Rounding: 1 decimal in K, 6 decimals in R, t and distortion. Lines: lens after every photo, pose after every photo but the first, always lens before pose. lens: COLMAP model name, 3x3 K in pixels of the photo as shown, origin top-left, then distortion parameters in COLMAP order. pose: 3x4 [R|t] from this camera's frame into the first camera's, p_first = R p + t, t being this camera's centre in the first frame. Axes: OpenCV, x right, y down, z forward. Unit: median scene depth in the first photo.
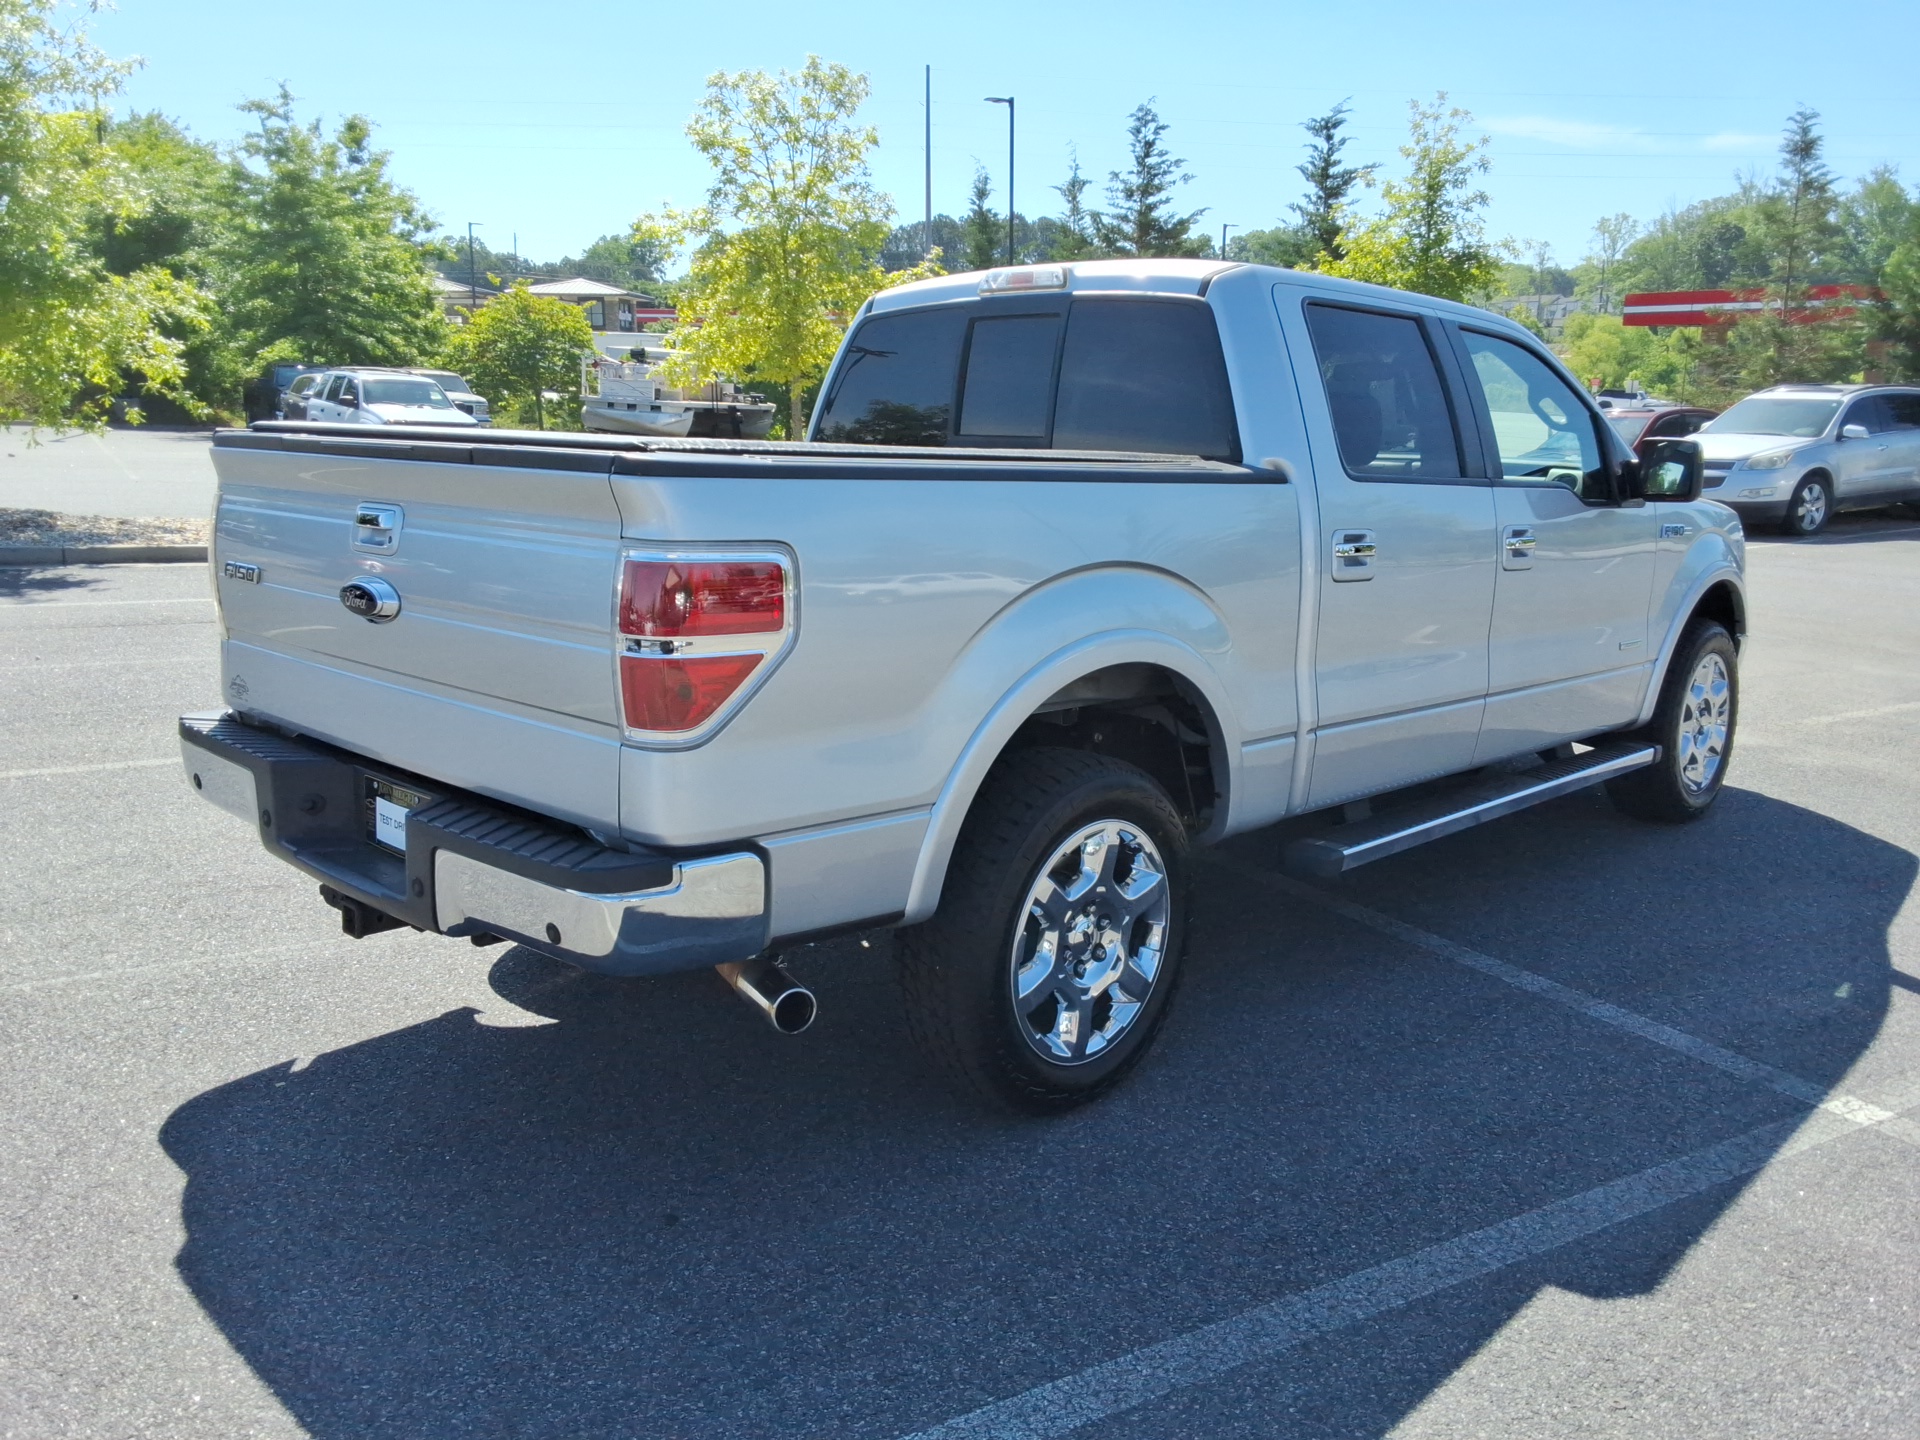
lens RADIAL K [[1547.4, 0, 968.1], [0, 1547.4, 707.9], [0, 0, 1]] dist [0.089951, -0.149094]
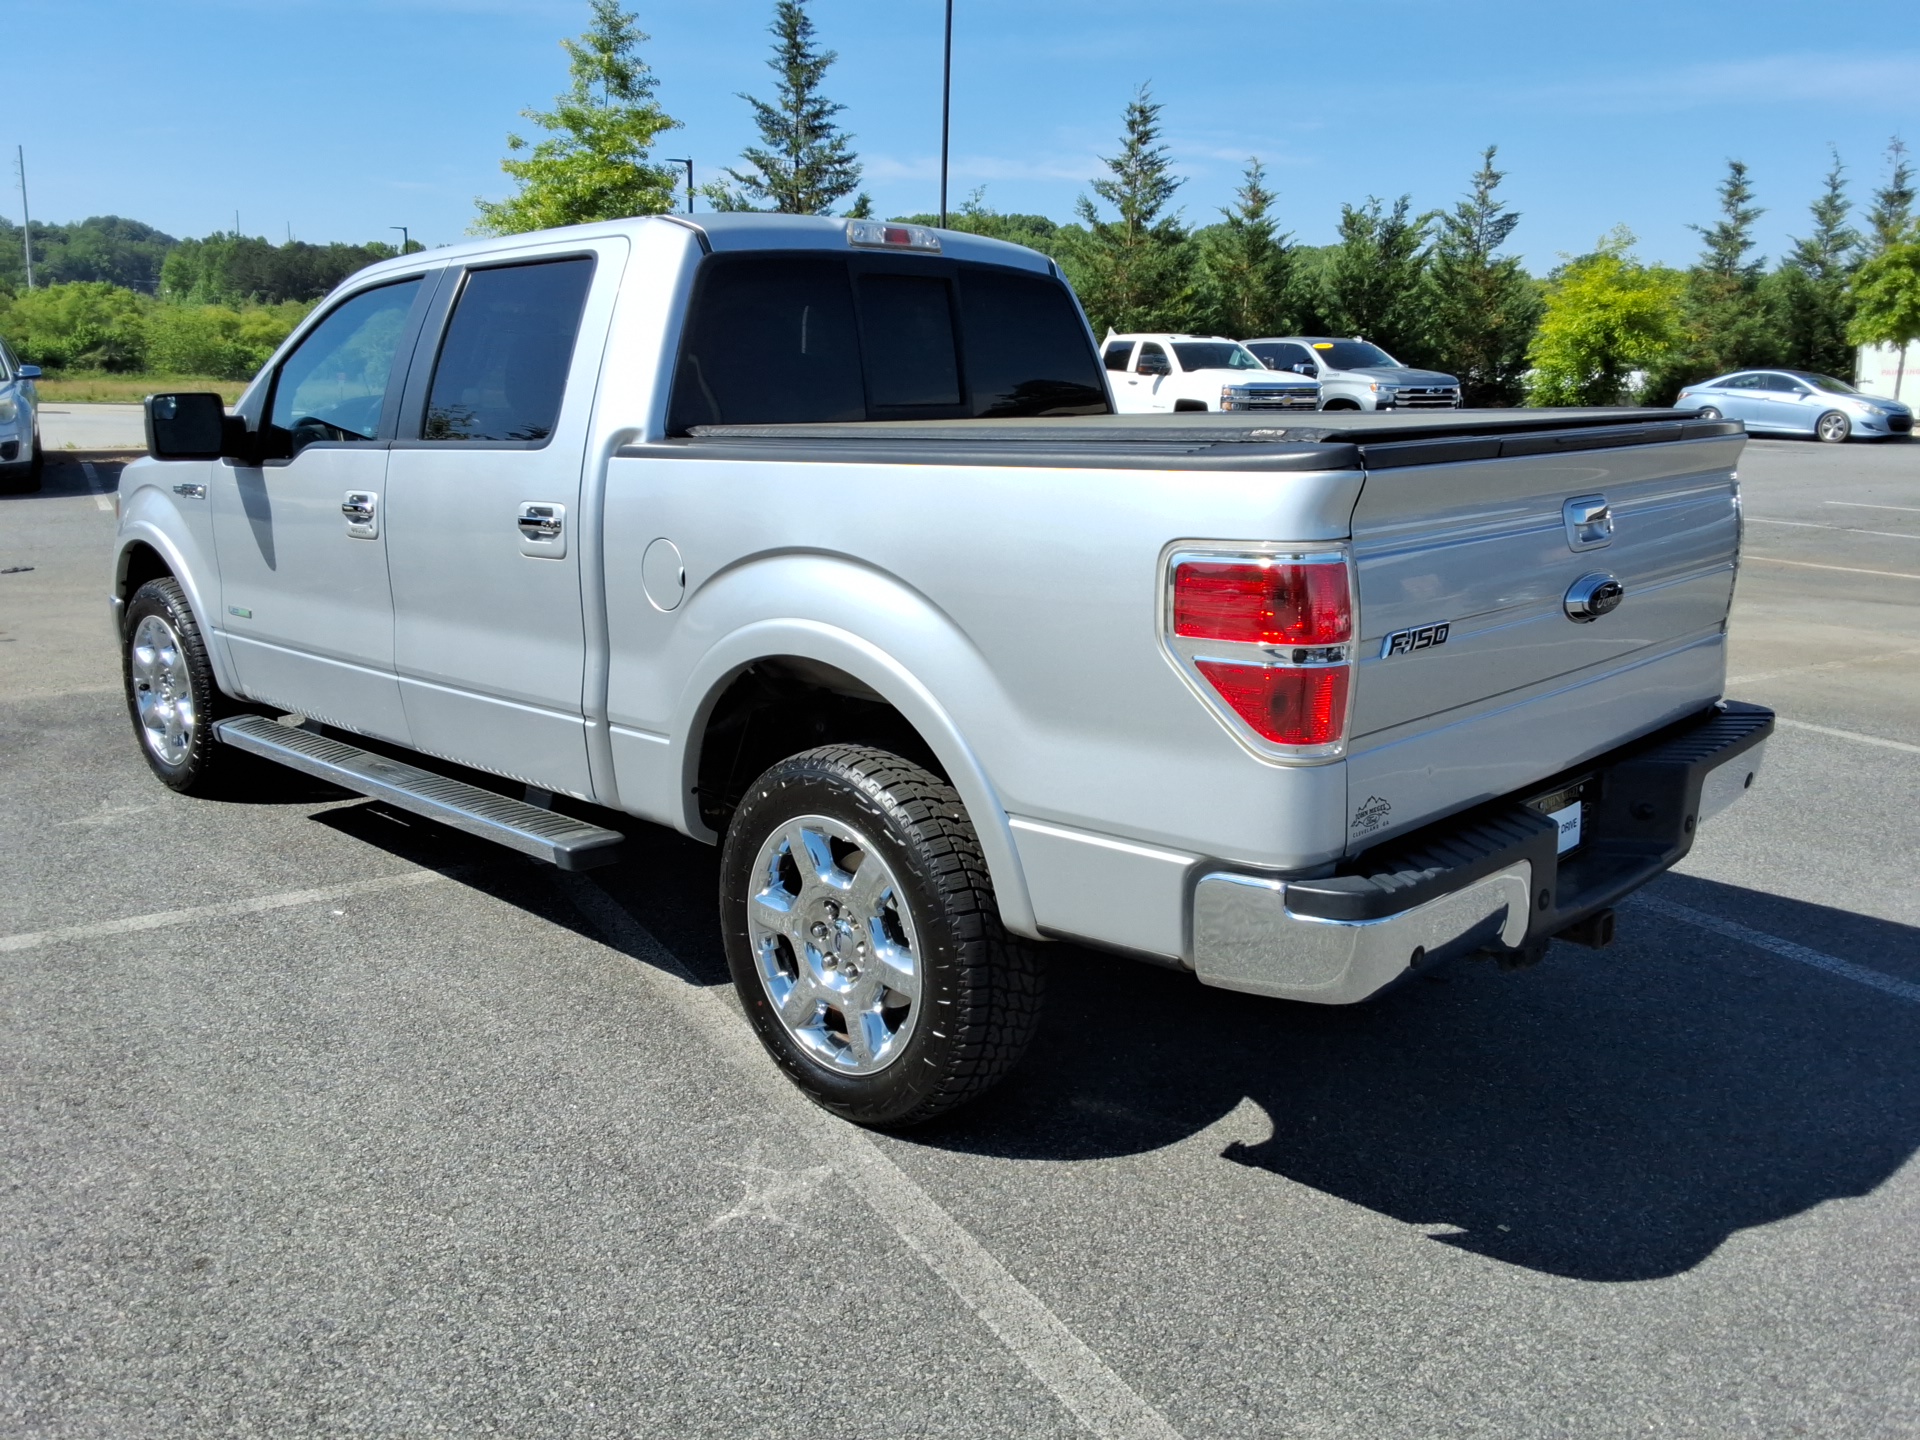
lens RADIAL K [[1552.8, 0, 963.0], [0, 1552.8, 712.0], [0, 0, 1]] dist [0.097185, -0.154874]
pose [[-0.012198, -0.228707, 0.973419, -0.346850], [0.177736, 0.957493, 0.227193, -0.075351], [-0.984003, 0.175783, 0.028970, 0.356512]]
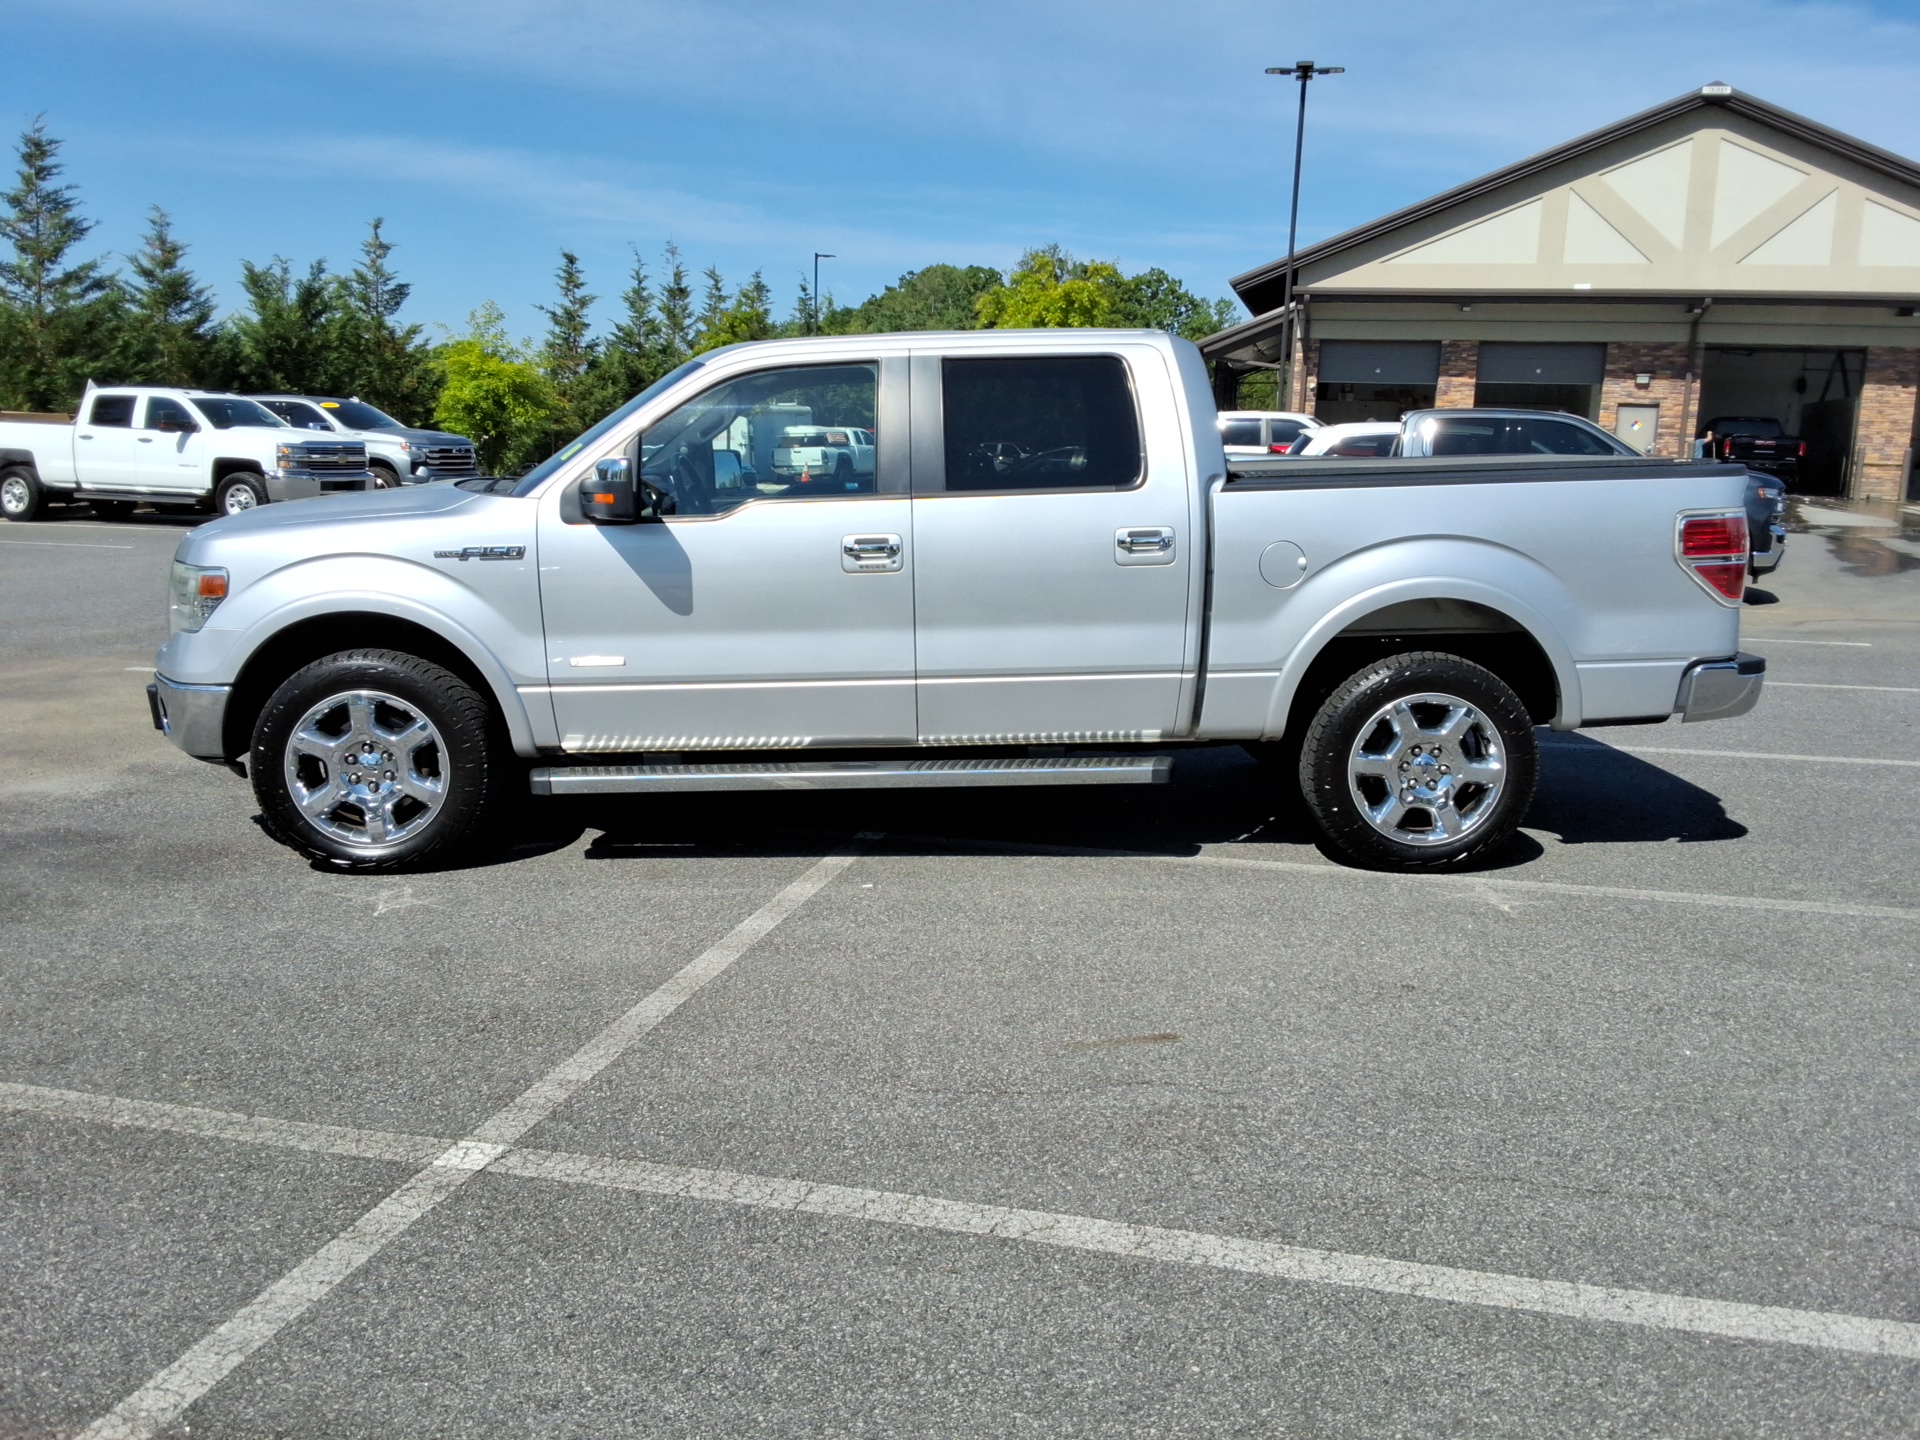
lens RADIAL K [[1547.4, 0, 968.1], [0, 1547.4, 707.9], [0, 0, 1]] dist [0.089951, -0.149094]
pose [[-0.707539, -0.139983, 0.692671, -0.297968], [0.110265, 0.946310, 0.303874, -0.143084], [-0.698019, 0.291380, -0.654116, 0.756729]]
